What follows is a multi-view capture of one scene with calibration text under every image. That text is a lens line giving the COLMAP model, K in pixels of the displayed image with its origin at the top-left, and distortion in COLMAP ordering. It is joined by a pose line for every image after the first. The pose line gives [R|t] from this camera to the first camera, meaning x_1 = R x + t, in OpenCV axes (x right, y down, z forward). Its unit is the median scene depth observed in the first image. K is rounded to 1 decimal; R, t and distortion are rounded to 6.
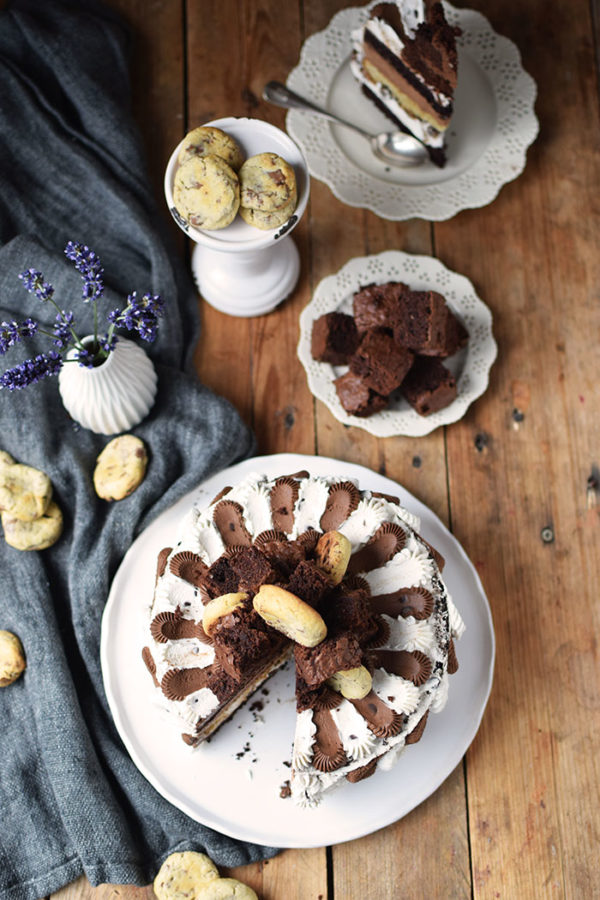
lens RADIAL K [[1274.5, 0, 300.0], [0, 1274.5, 450.0], [0, 0, 1]] dist [-0.071376, -0.020139]
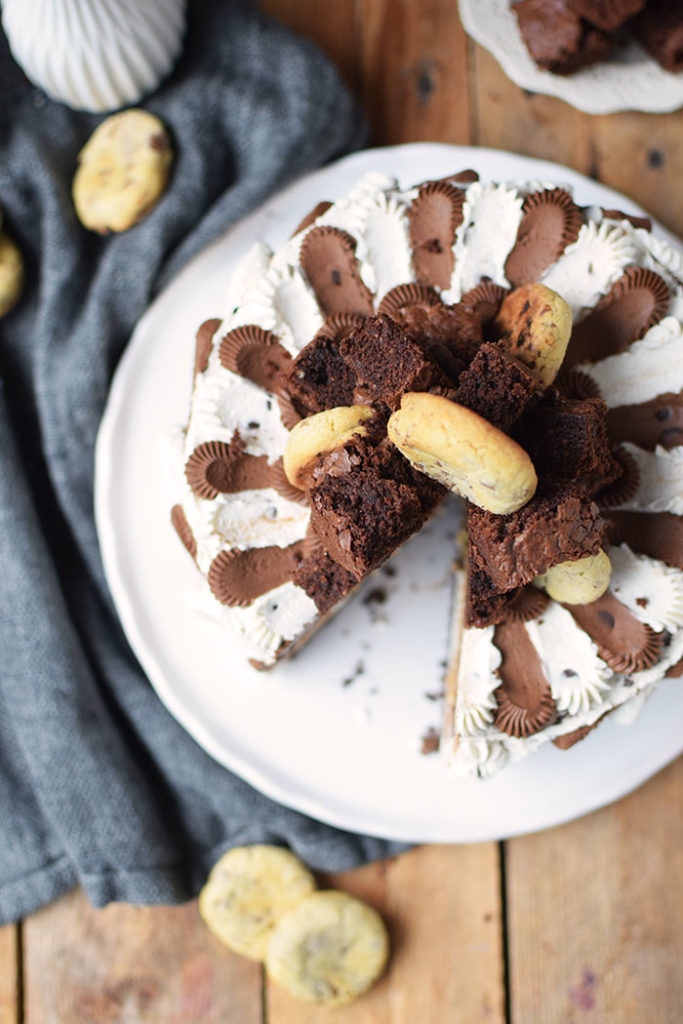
lens RADIAL K [[1554.6, 0, 372.5], [0, 1554.6, 509.8], [0, 0, 1]] dist [-0.004086, 0.014298]
pose [[0.999982, -0.005423, 0.002482, -0.036856], [0.004813, 0.979532, 0.201230, 0.023309], [-0.003523, -0.201215, 0.979541, 0.324599]]
